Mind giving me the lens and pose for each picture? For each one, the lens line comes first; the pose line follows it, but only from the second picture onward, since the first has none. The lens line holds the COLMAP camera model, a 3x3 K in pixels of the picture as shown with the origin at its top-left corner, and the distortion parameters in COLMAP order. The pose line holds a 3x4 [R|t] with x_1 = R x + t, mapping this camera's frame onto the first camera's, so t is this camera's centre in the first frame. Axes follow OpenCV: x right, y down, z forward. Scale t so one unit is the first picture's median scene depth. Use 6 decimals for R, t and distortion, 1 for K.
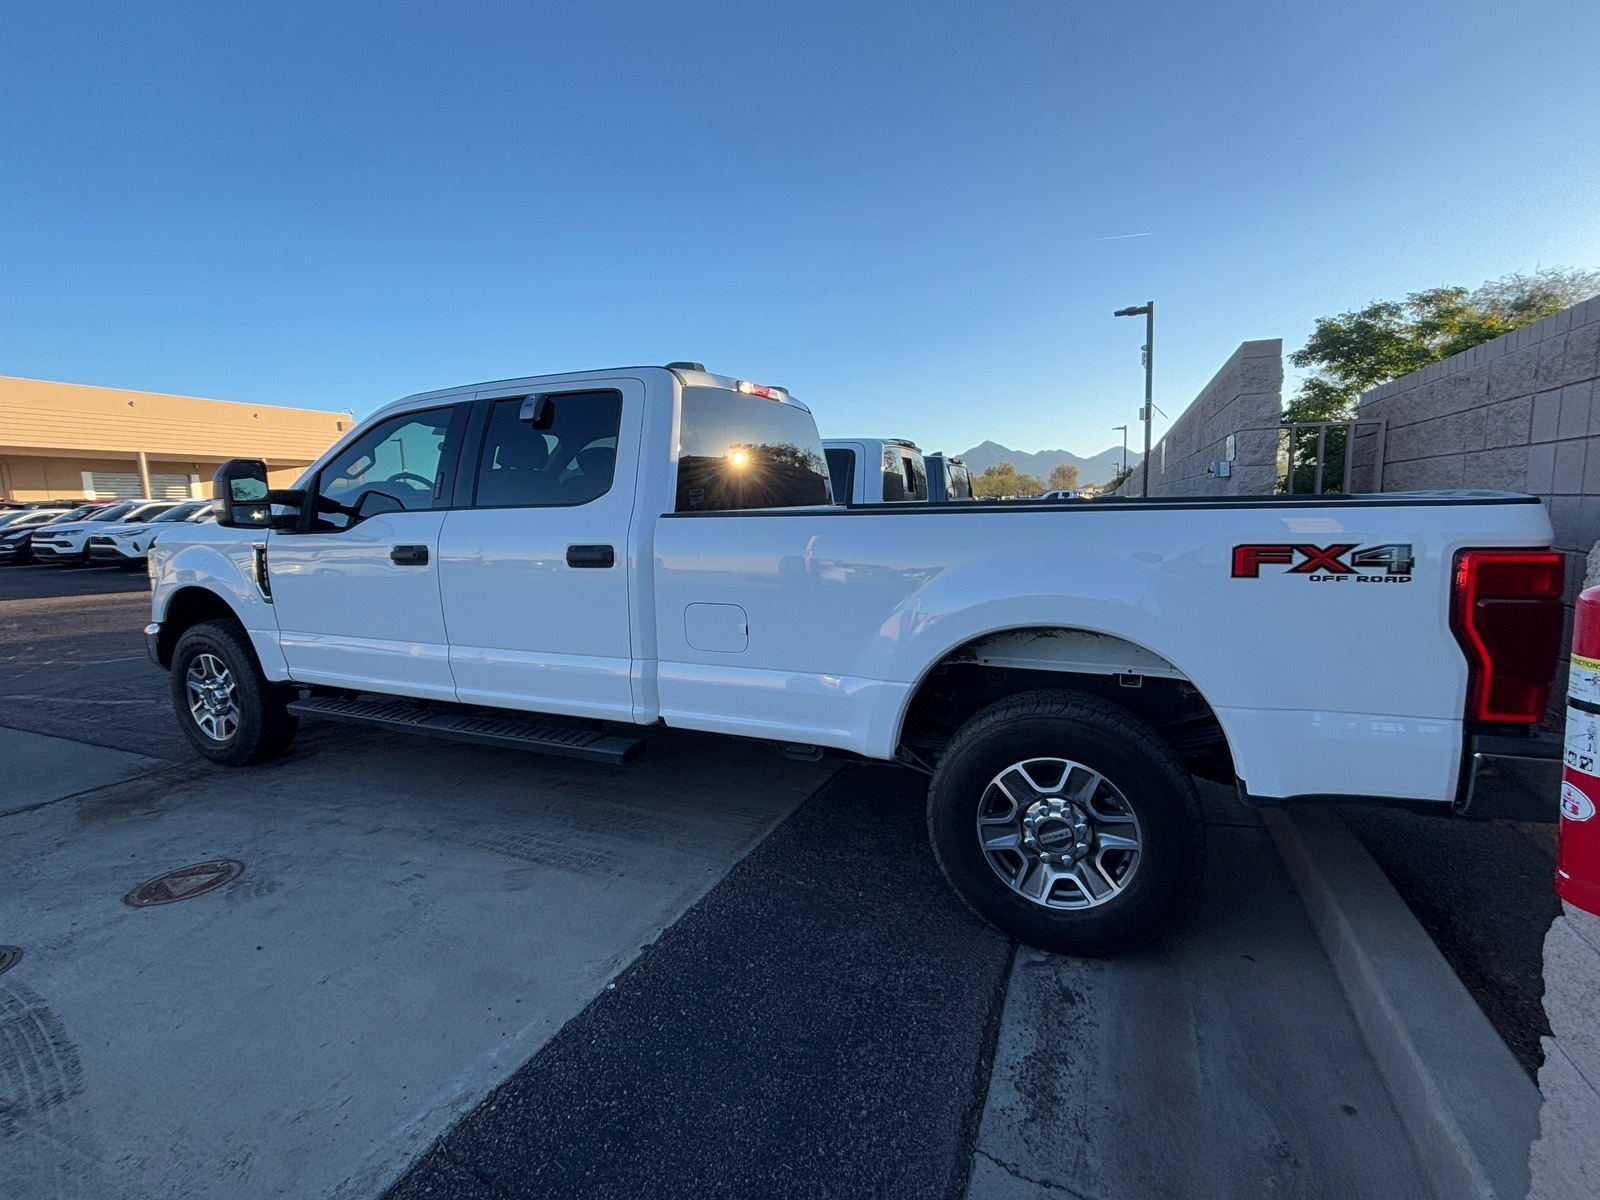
lens RADIAL K [[754.3, 0, 800.0], [0, 754.3, 600.0], [0, 0, 1]] dist [0.004291, 0.000754]
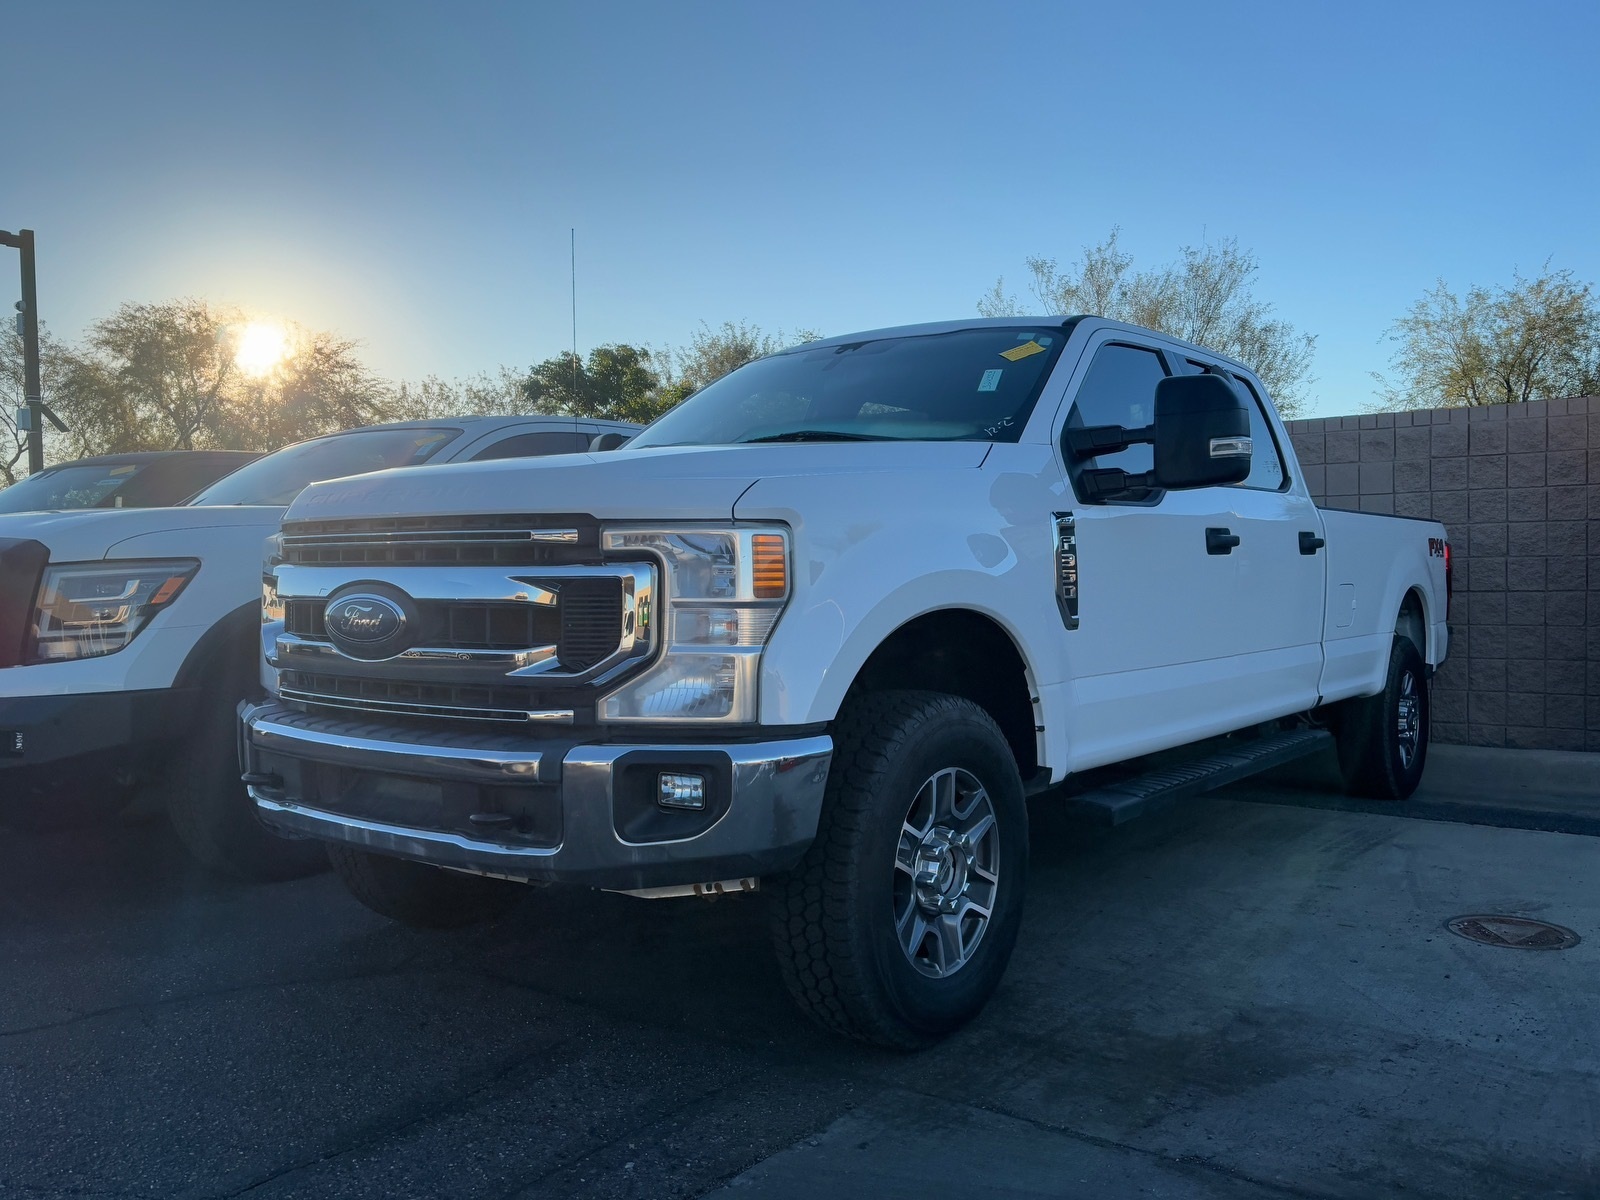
lens RADIAL K [[1293.3, 0, 800.0], [0, 1293.3, 600.0], [0, 0, 1]] dist [0.006974, 0.000411]
pose [[0.239920, 0.000101, 0.970793, -0.888717], [0.128648, 0.991177, -0.031897, -0.006062], [-0.962231, 0.132543, 0.237790, 0.523574]]
